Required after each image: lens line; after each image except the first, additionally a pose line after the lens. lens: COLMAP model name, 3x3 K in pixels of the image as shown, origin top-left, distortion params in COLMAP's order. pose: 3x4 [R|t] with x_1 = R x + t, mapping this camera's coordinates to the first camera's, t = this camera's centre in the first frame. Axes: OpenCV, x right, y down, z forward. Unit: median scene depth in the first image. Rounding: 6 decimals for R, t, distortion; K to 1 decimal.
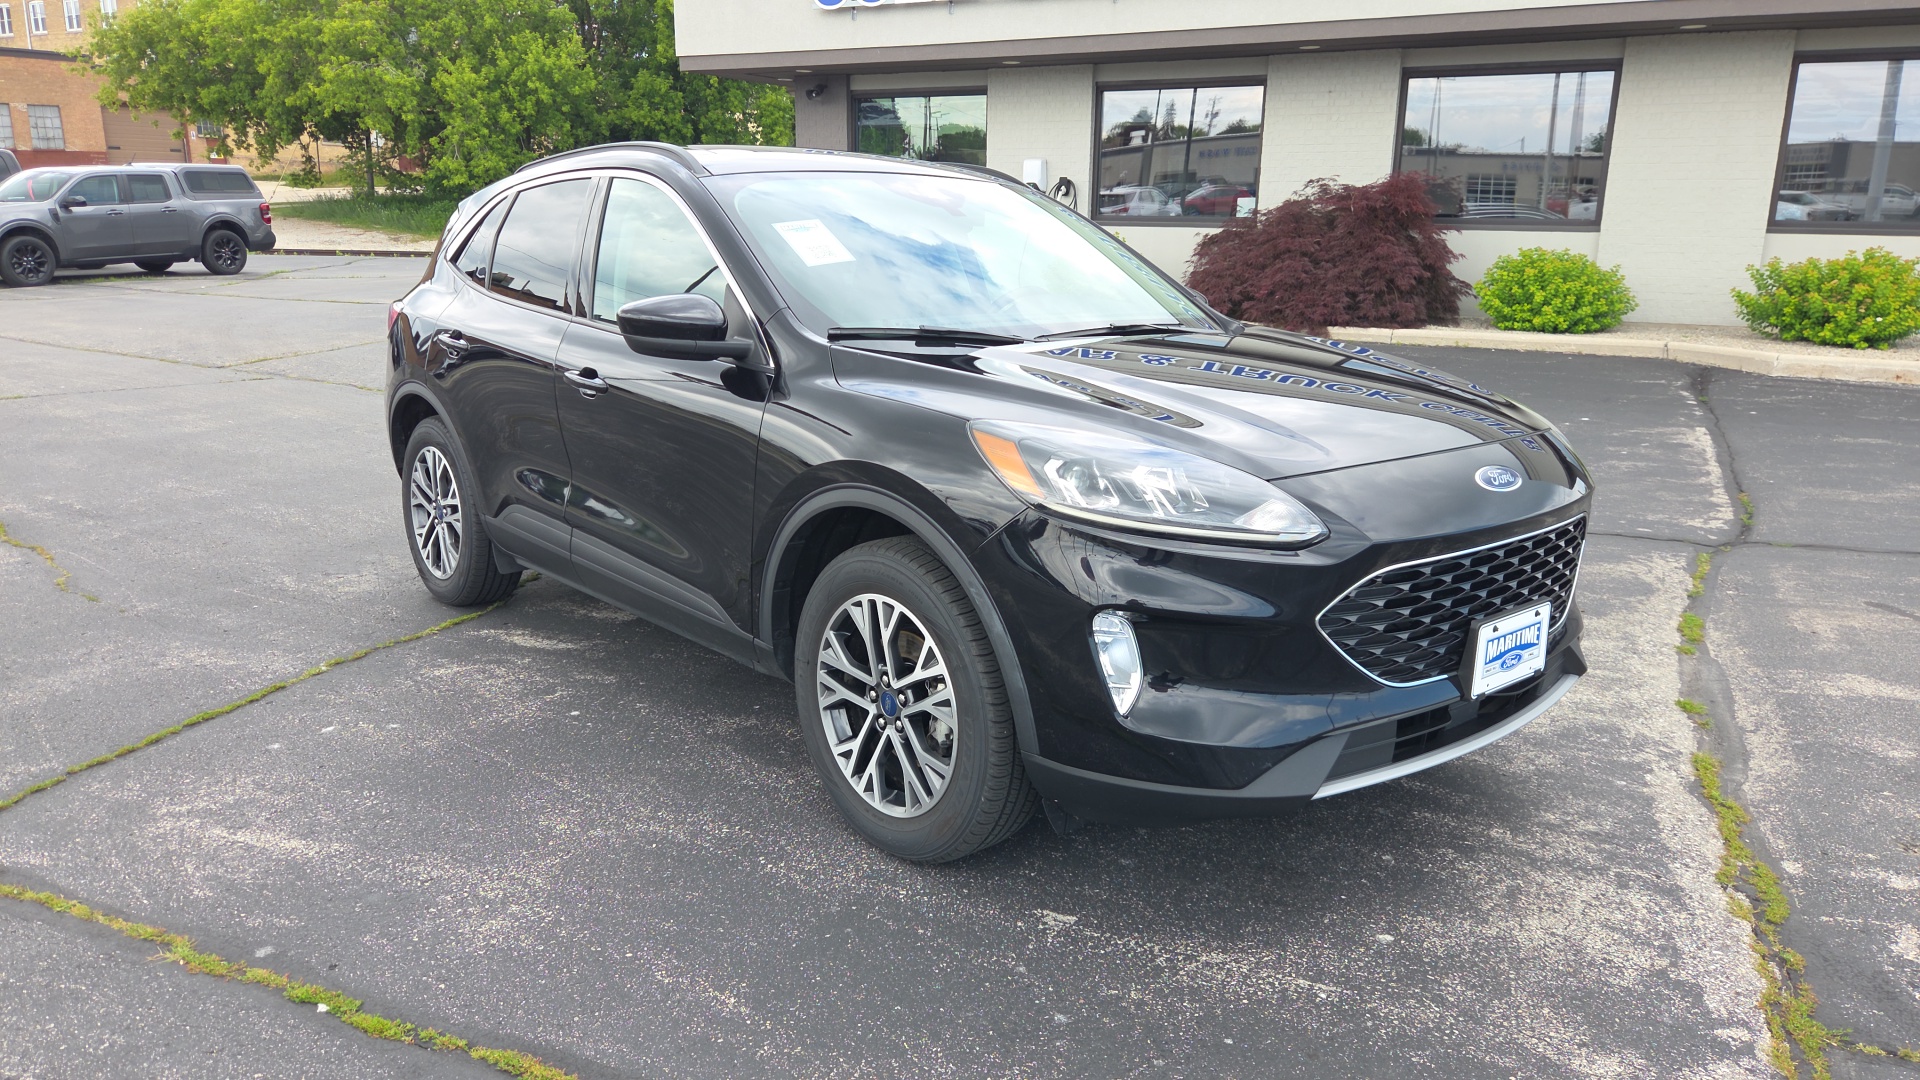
lens RADIAL K [[1289.4, 0, 961.5], [0, 1289.4, 529.5], [0, 0, 1]] dist [0.070911, -0.061619]
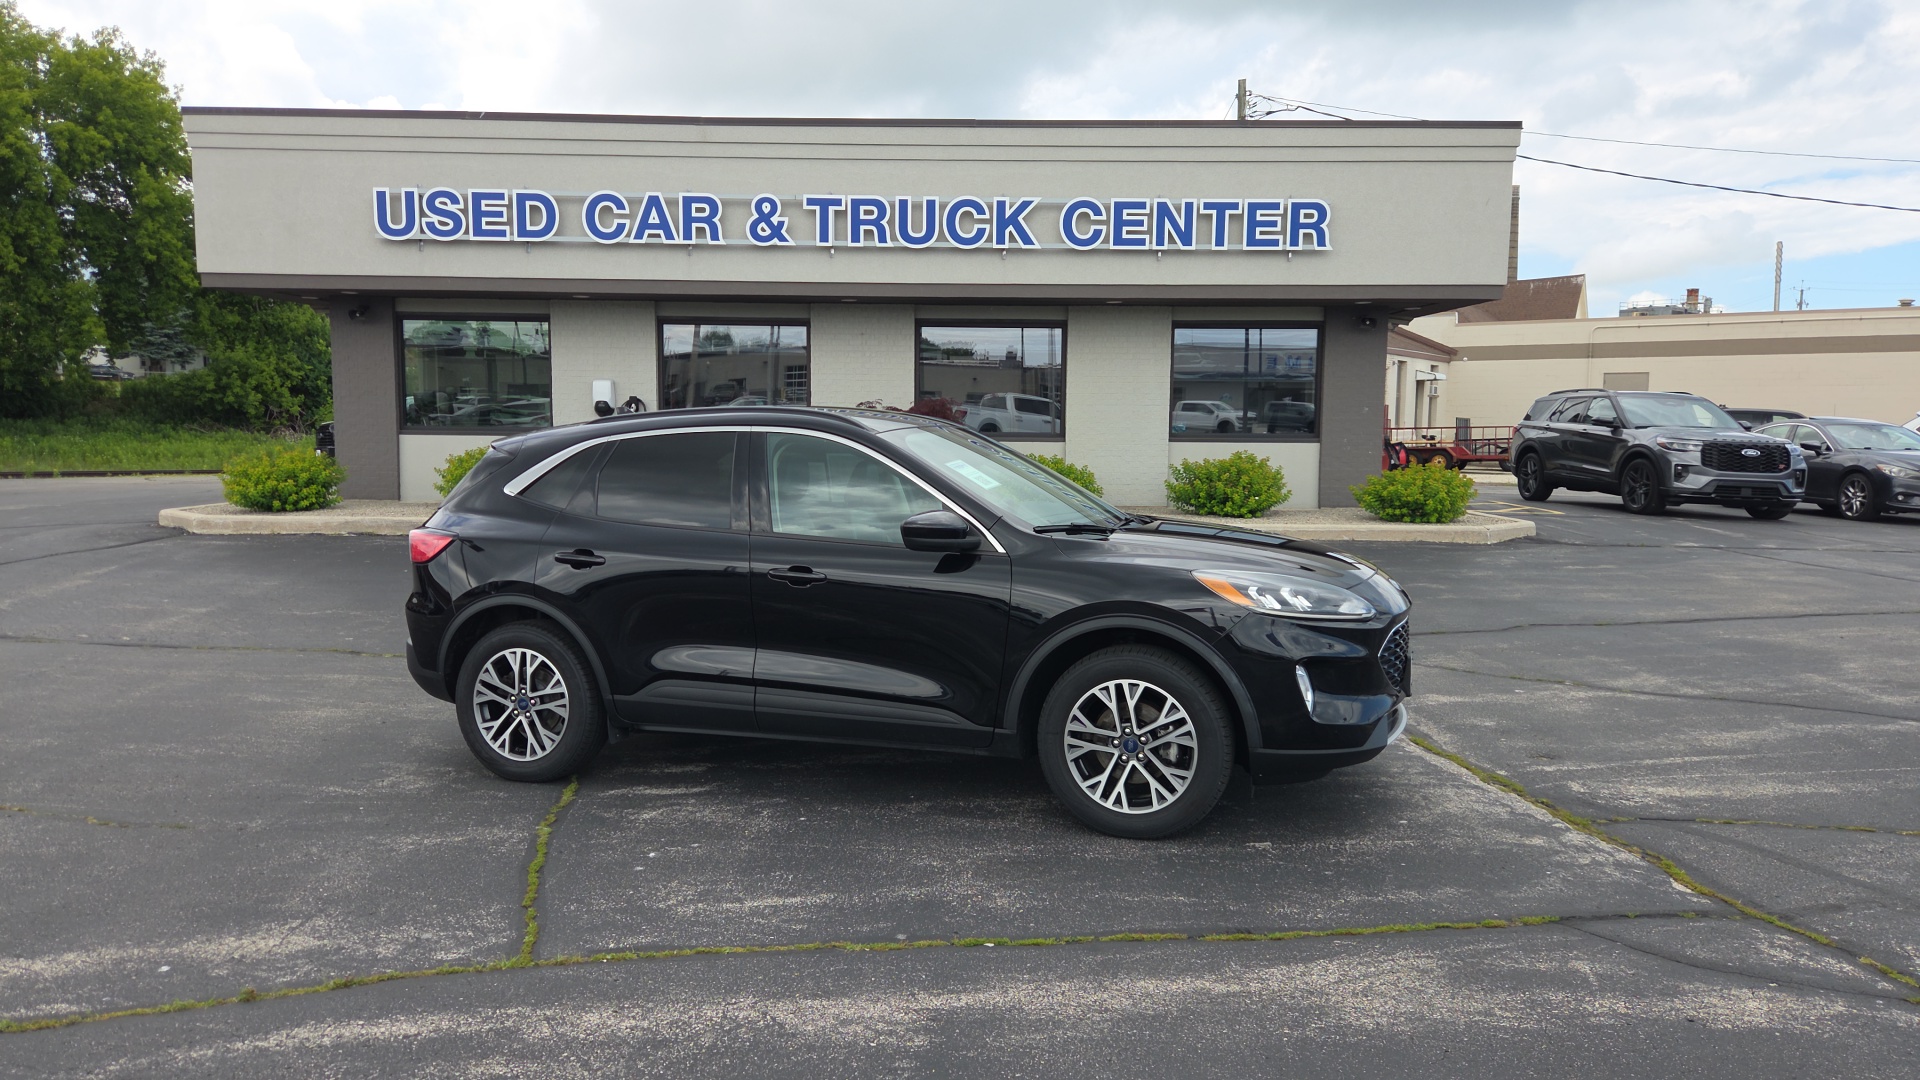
lens RADIAL K [[1289.4, 0, 961.5], [0, 1289.4, 529.5], [0, 0, 1]] dist [0.070911, -0.061619]
pose [[0.875120, -0.049003, 0.481418, -0.819723], [0.119892, 0.985798, -0.117597, 0.023087], [-0.468818, 0.160629, 0.868567, -0.314340]]
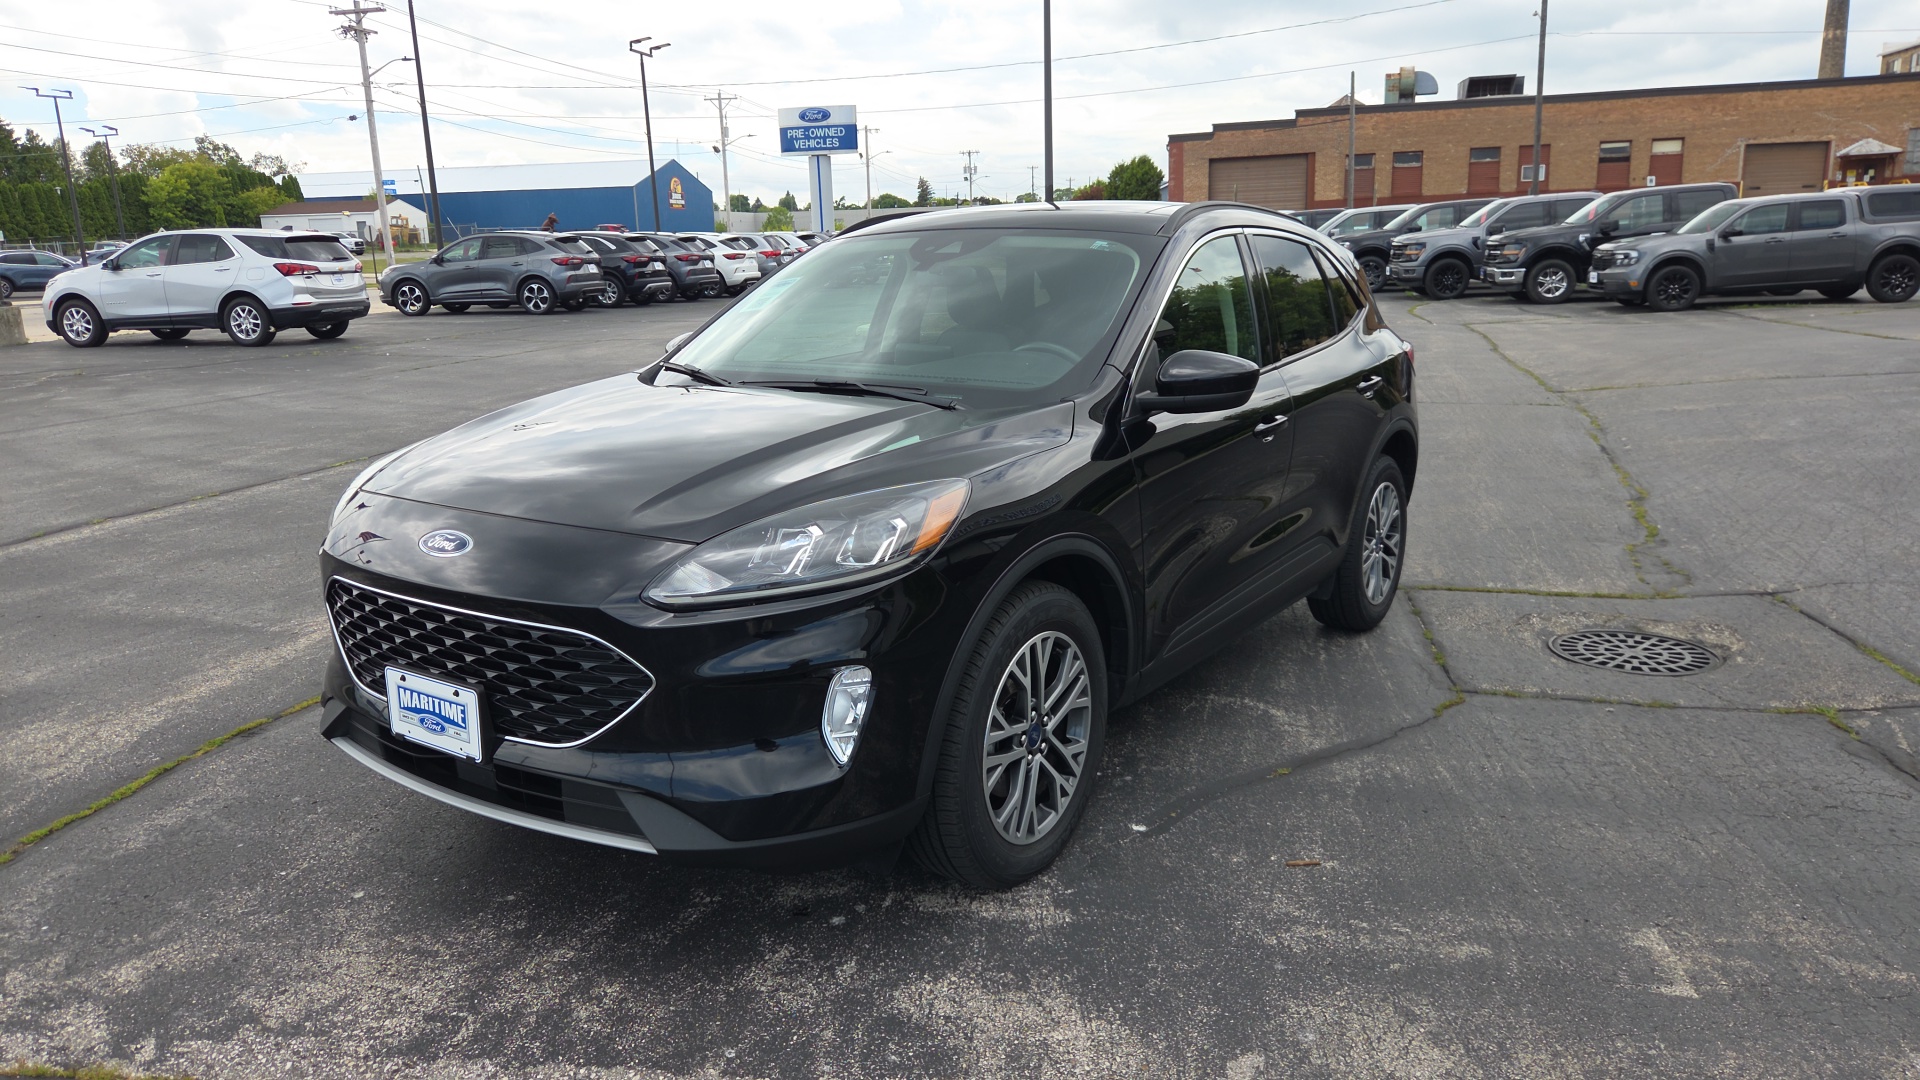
lens RADIAL K [[1289.4, 0, 961.5], [0, 1289.4, 529.5], [0, 0, 1]] dist [0.070911, -0.061619]
pose [[0.246814, 0.184955, -0.951249, 1.069992], [-0.199017, 0.970368, 0.137035, -0.195054], [0.948407, 0.155493, 0.276310, 0.800202]]
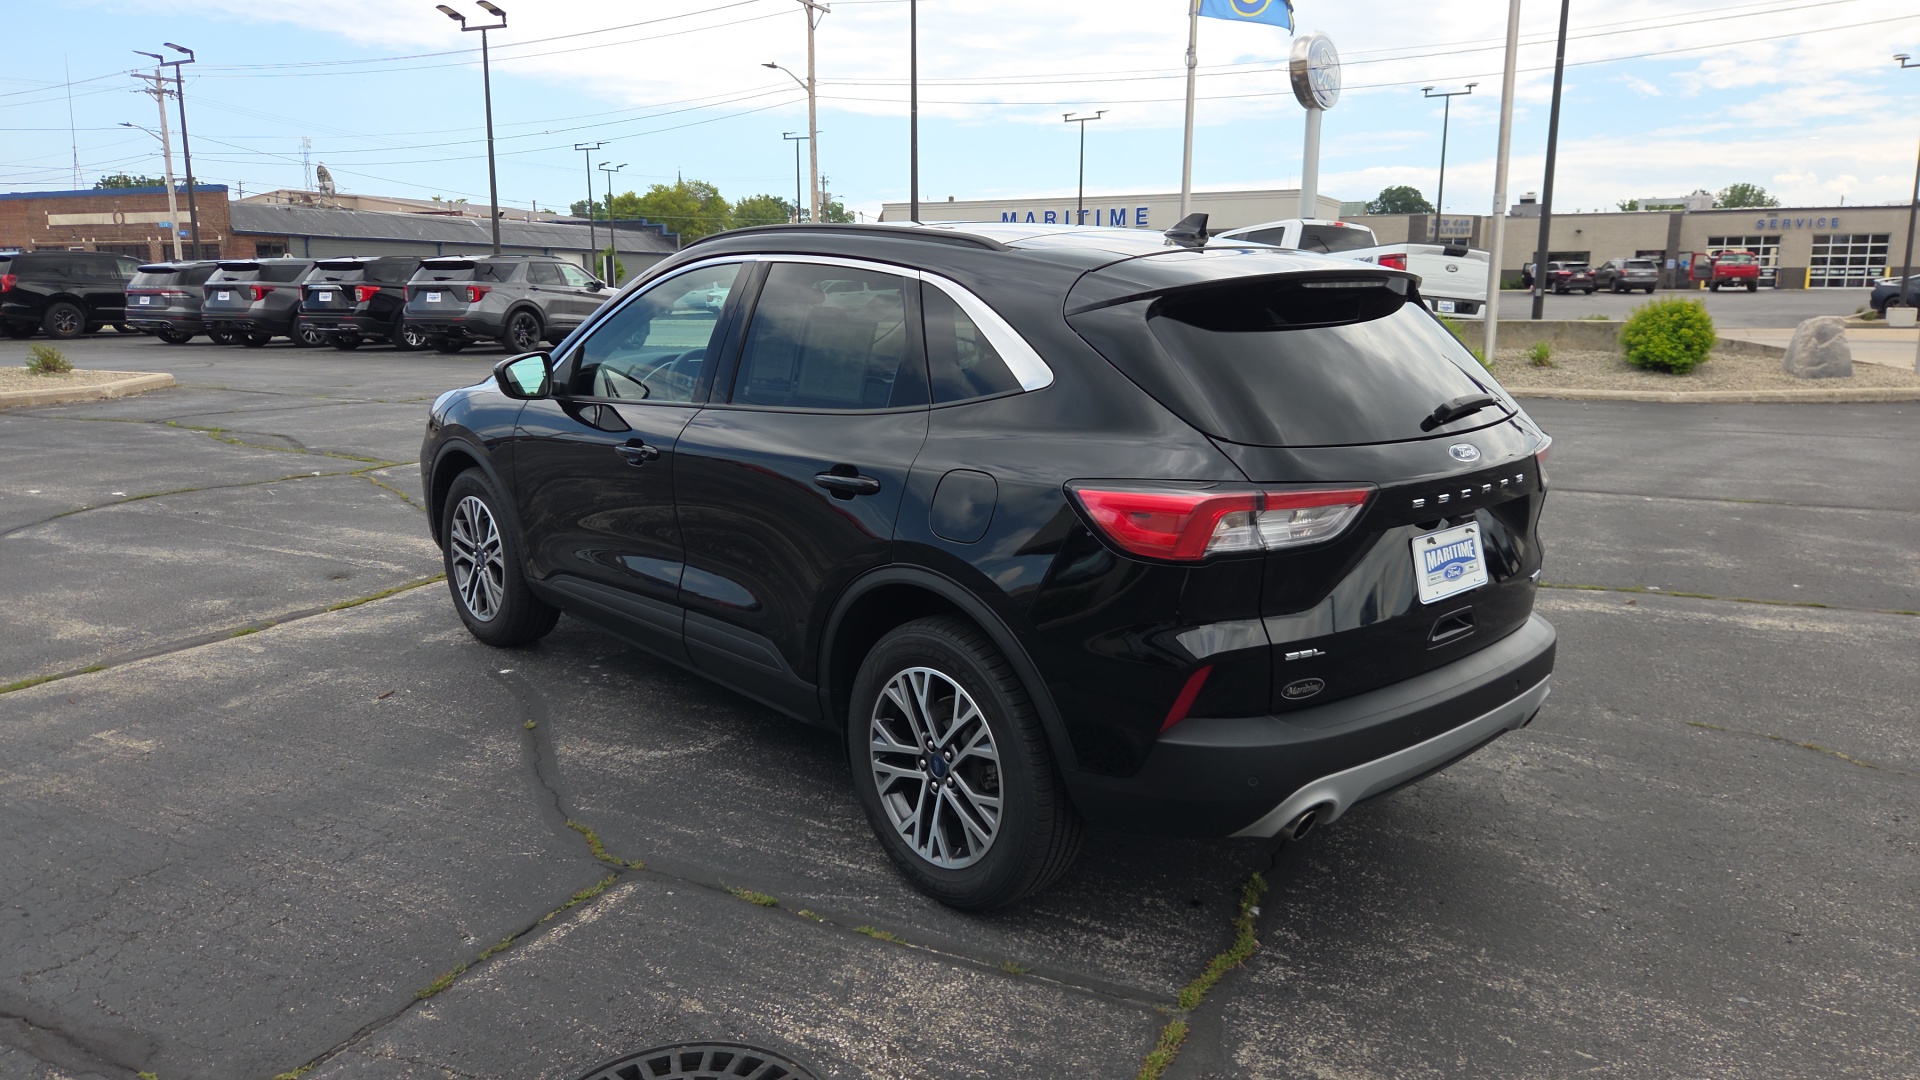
lens RADIAL K [[1276.2, 0, 963.5], [0, 1276.2, 572.2], [0, 0, 1]] dist [0.030425, -0.000240]
pose [[-0.999828, -0.010017, -0.015615, -0.186577], [-0.015898, 0.896421, 0.442919, -0.572865], [0.009561, 0.443091, -0.896426, 2.351052]]
